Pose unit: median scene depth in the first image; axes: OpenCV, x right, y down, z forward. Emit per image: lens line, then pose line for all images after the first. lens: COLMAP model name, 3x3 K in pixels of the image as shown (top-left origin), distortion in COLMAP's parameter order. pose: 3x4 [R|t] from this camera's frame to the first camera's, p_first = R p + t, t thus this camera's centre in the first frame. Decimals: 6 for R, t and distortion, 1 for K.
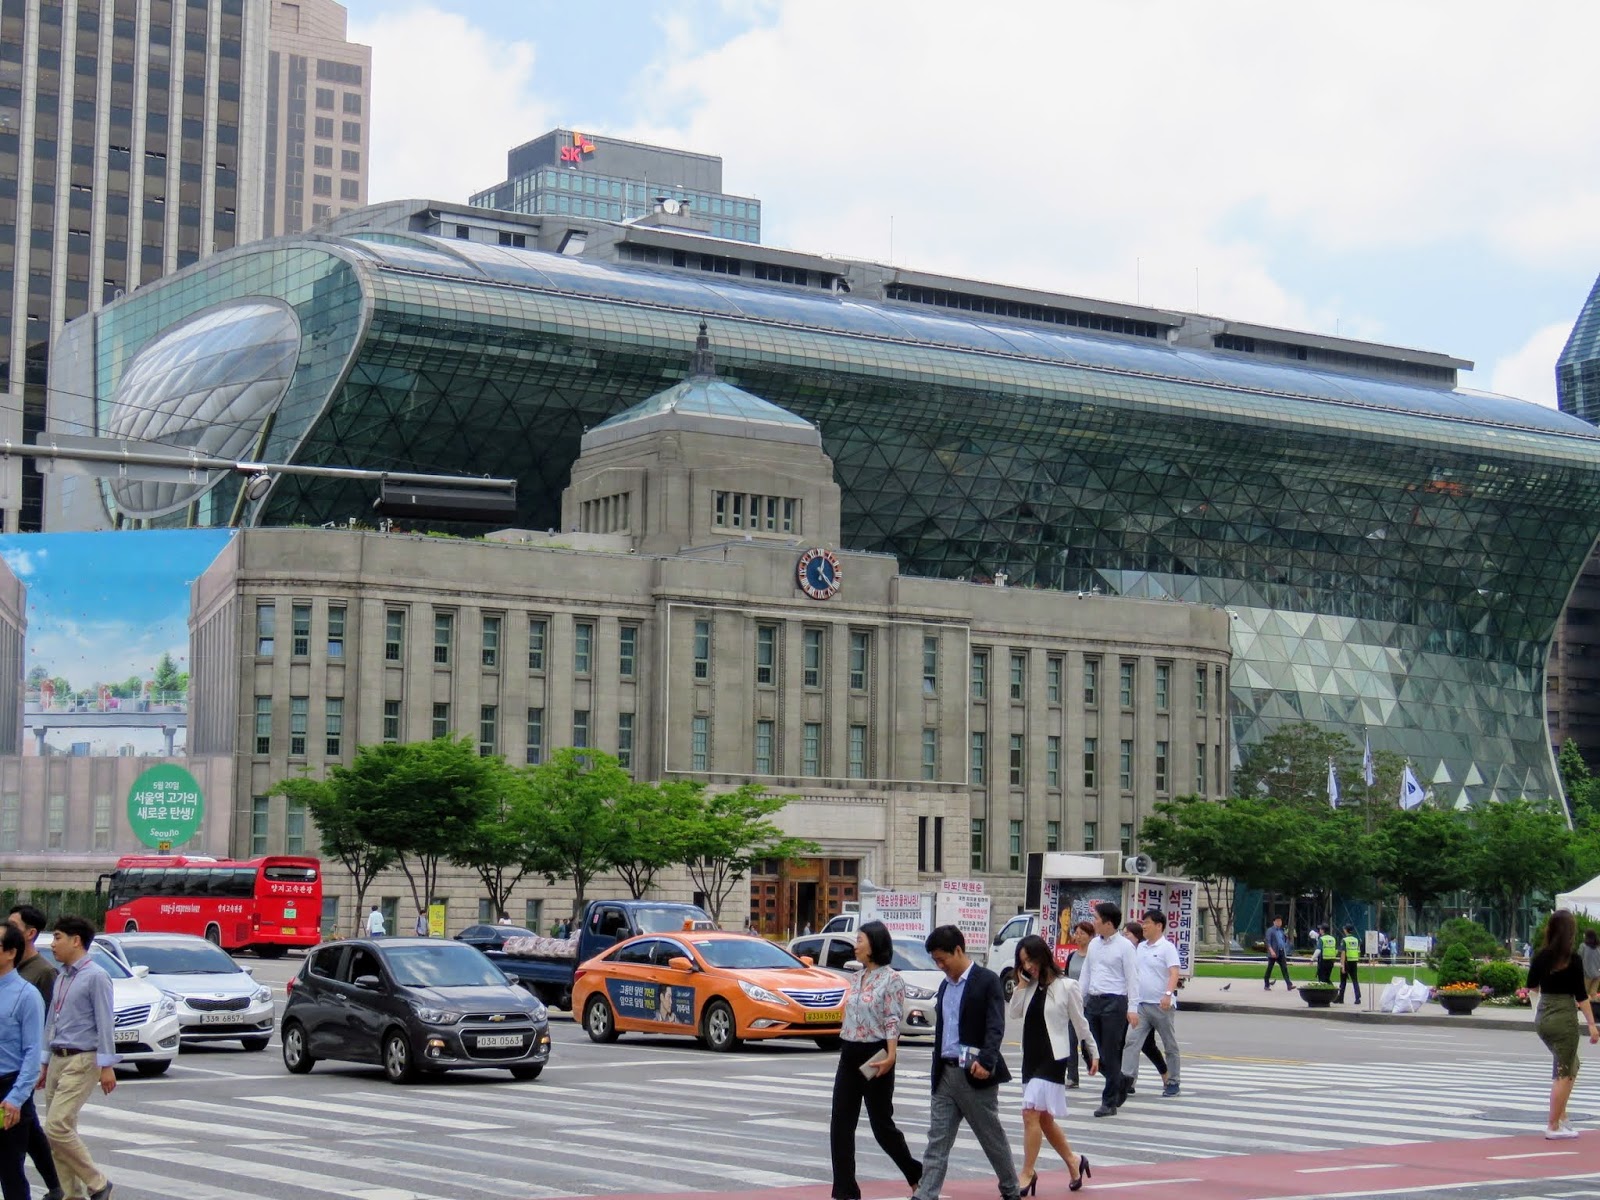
lens RADIAL K [[2895.3, 0, 800.0], [0, 2895.3, 600.0], [0, 0, 1]] dist [0.038433, -0.062083]
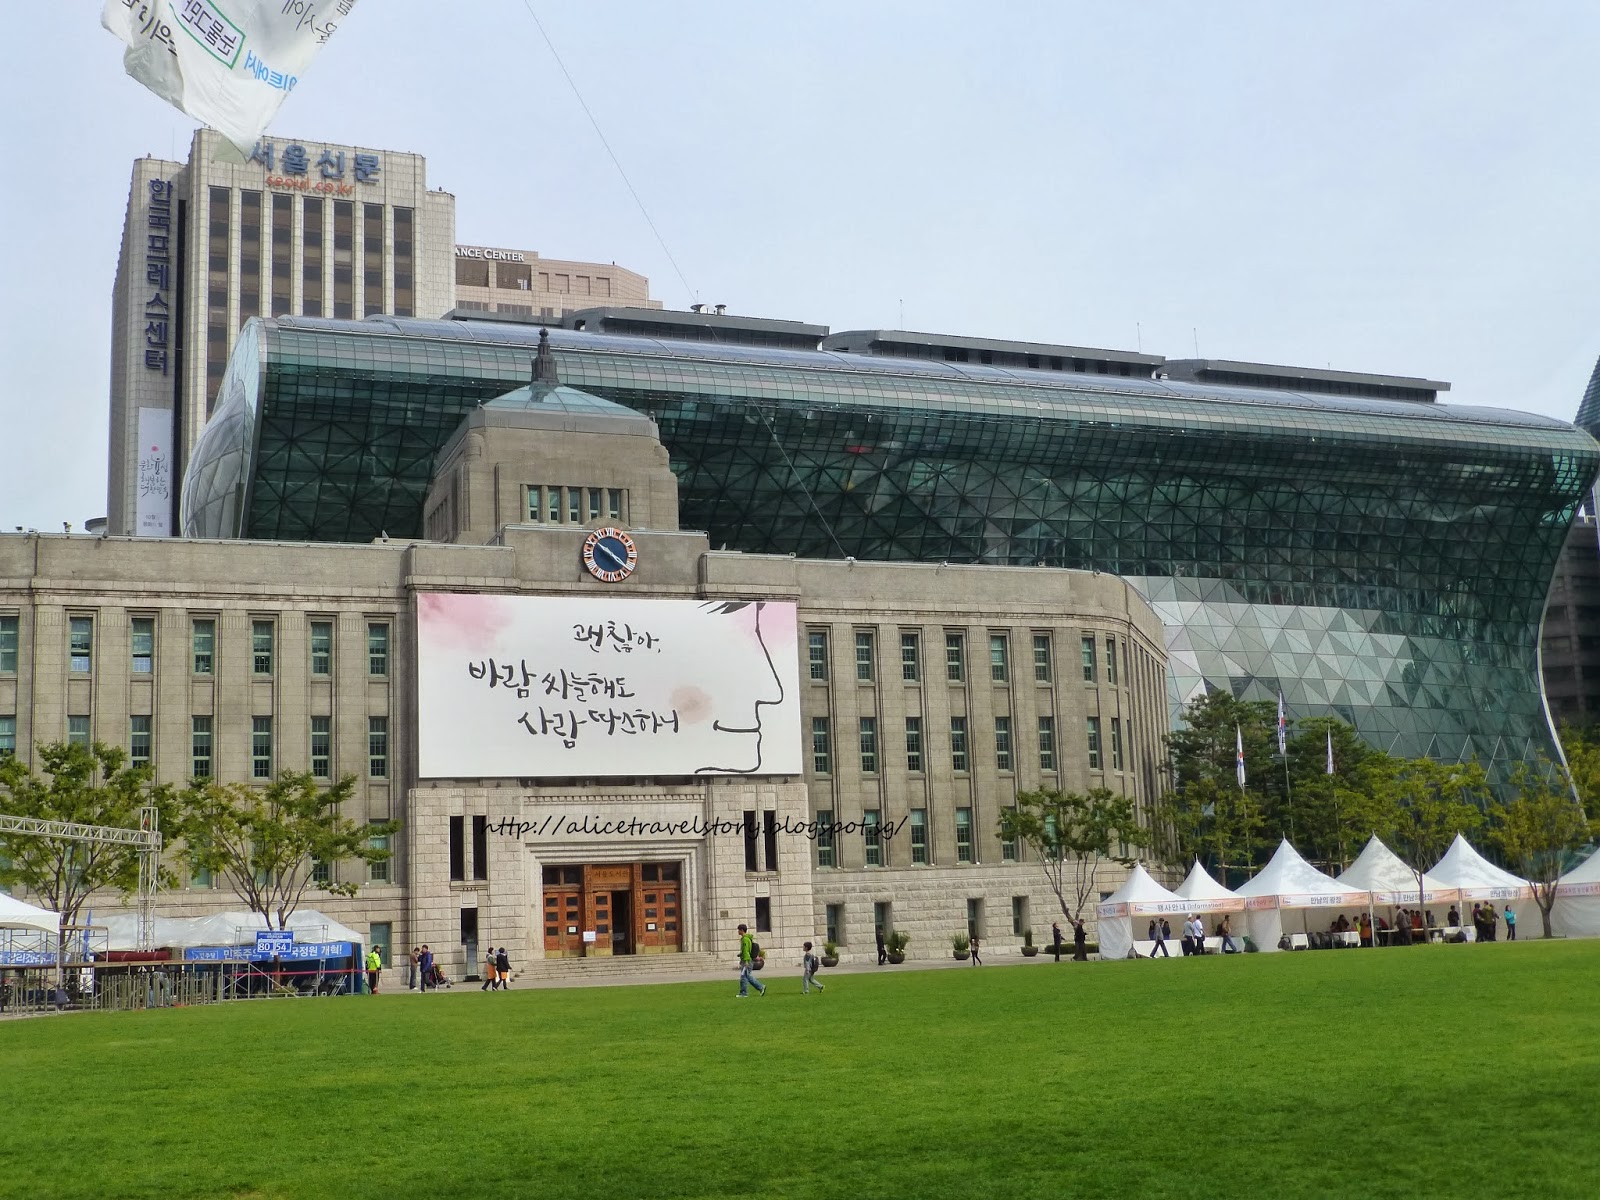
lens RADIAL K [[1782.3, 0, 788.4], [0, 1782.3, 621.8], [0, 0, 1]] dist [-0.016569, 0.001316]
pose [[0.978112, -0.083694, -0.190503, 0.166744], [0.073812, 0.995560, -0.058405, 0.048962], [0.194546, 0.043065, 0.979948, 0.447517]]
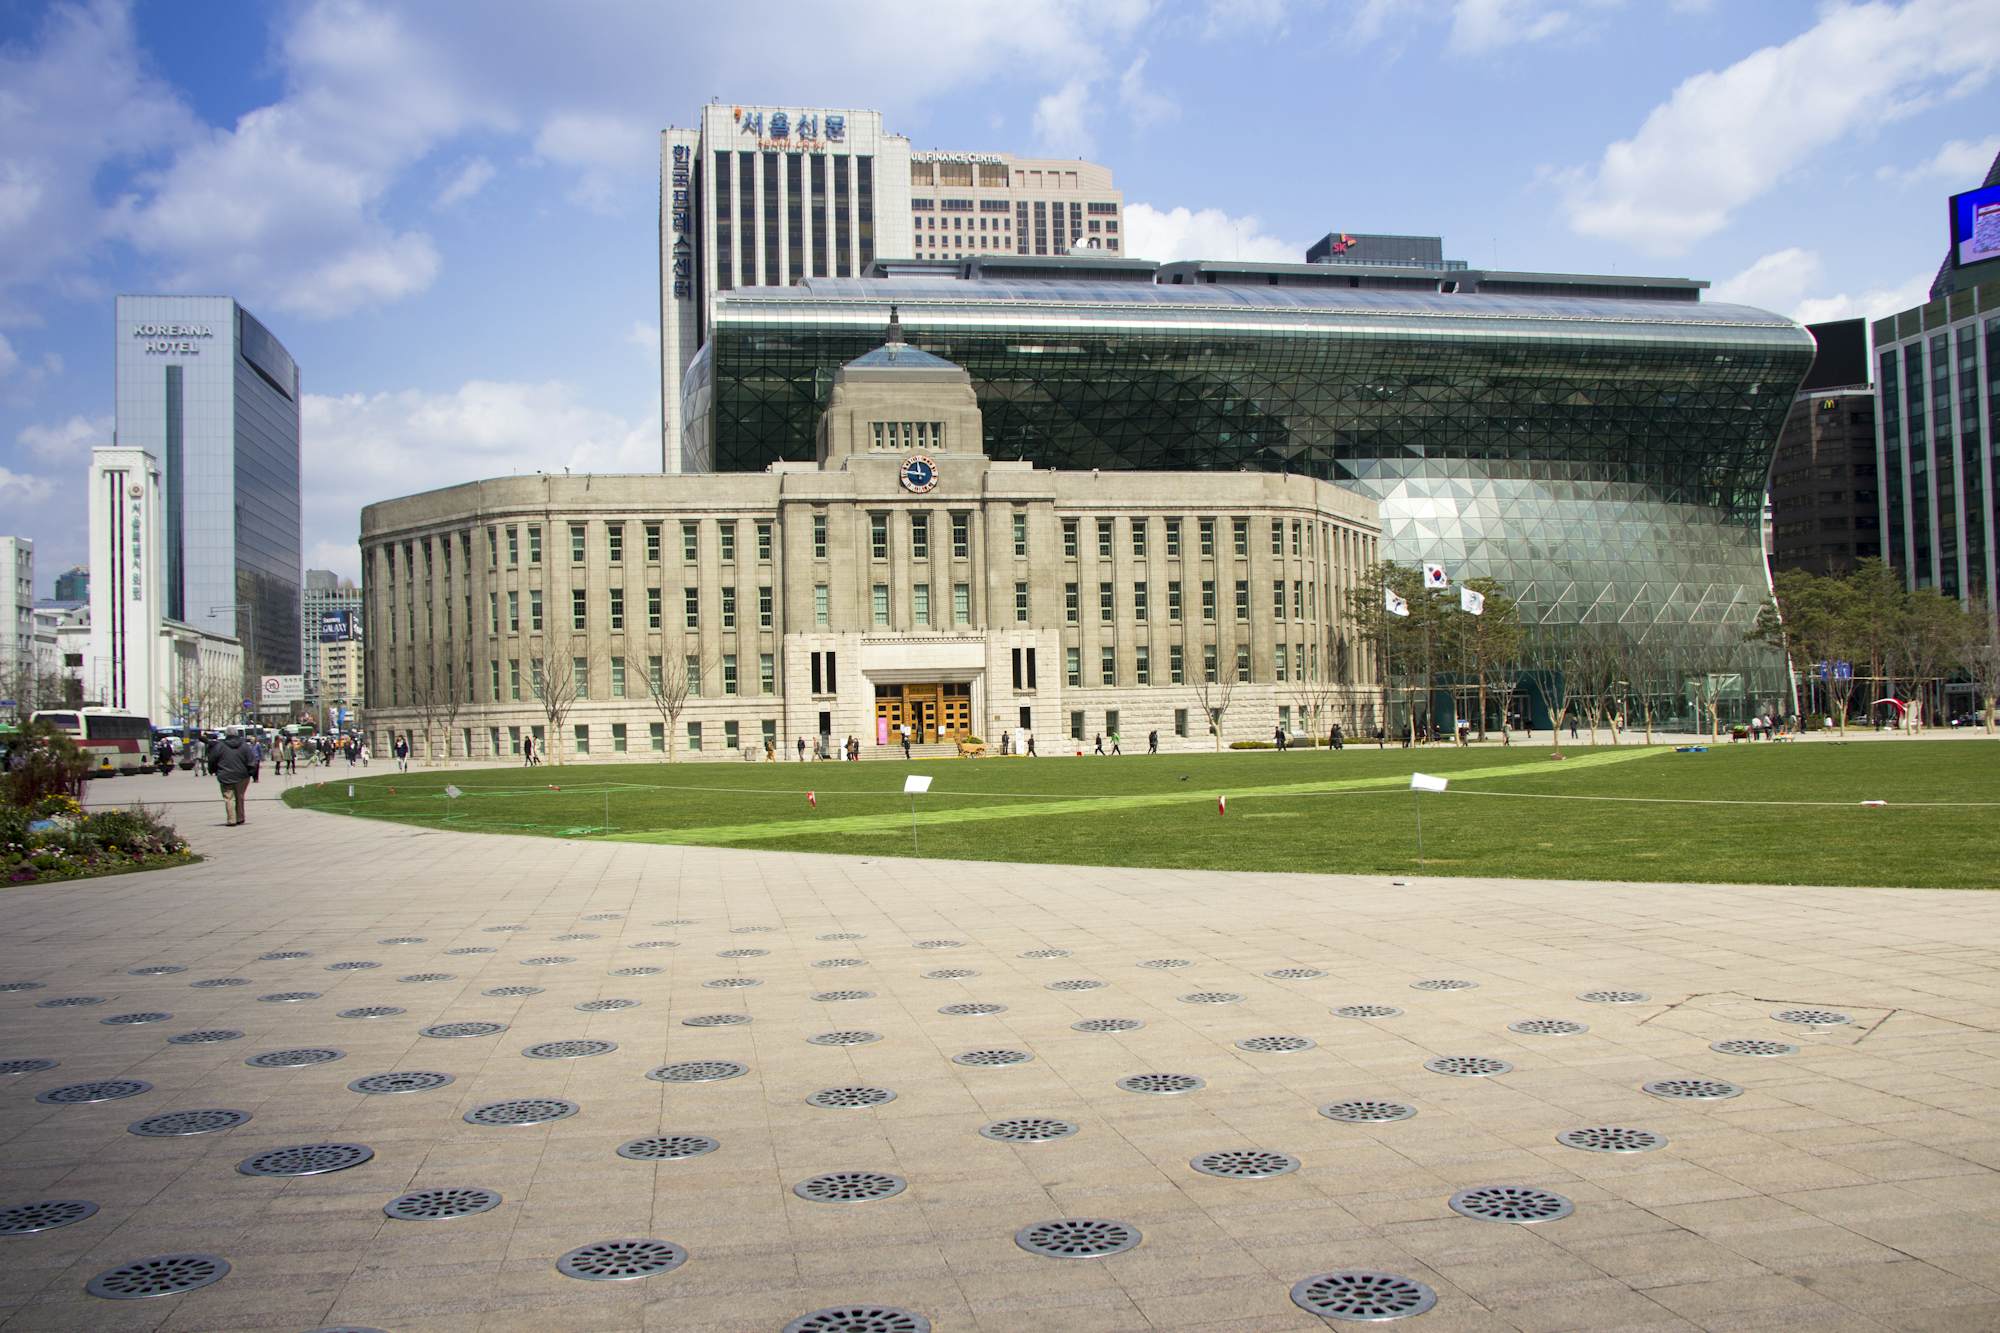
lens RADIAL K [[1637.8, 0, 996.1], [0, 1637.8, 704.6], [0, 0, 1]] dist [-0.110305, 0.003049]
pose [[0.920257, -0.041462, -0.389113, 0.328231], [0.079593, 0.993417, 0.082386, 0.037289], [0.383135, -0.106787, 0.917499, 0.296617]]
